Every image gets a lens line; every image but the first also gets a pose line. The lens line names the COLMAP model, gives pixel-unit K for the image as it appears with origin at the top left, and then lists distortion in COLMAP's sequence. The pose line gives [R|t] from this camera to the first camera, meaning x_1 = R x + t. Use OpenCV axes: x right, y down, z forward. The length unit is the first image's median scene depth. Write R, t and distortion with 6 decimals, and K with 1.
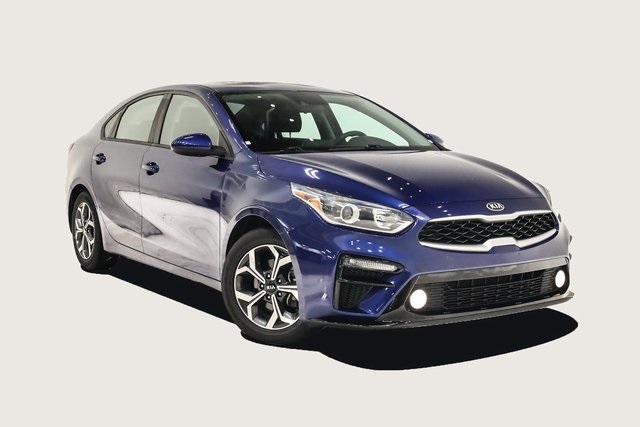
lens RADIAL K [[923.8, 0, 320.0], [0, 923.8, 213.5], [0, 0, 1]] dist [-0.011248, -0.013135]
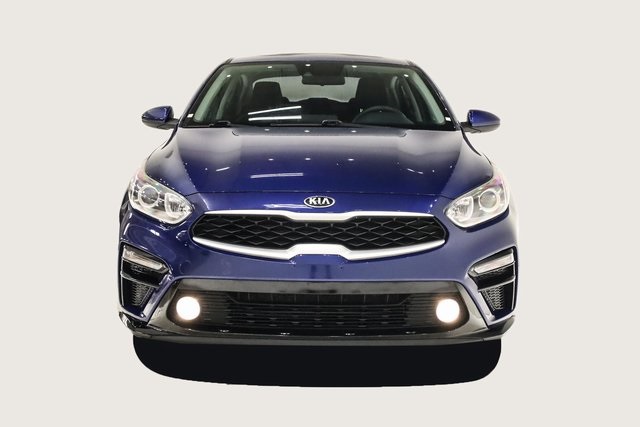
lens RADIAL K [[783.5, 0, 320.0], [0, 783.5, 213.5], [0, 0, 1]] dist [0.008301, 0.002755]
pose [[0.809139, 0.081383, -0.581955, 0.567051], [-0.062472, 0.996664, 0.052517, -0.031485], [0.584287, -0.006138, 0.811524, 0.491491]]
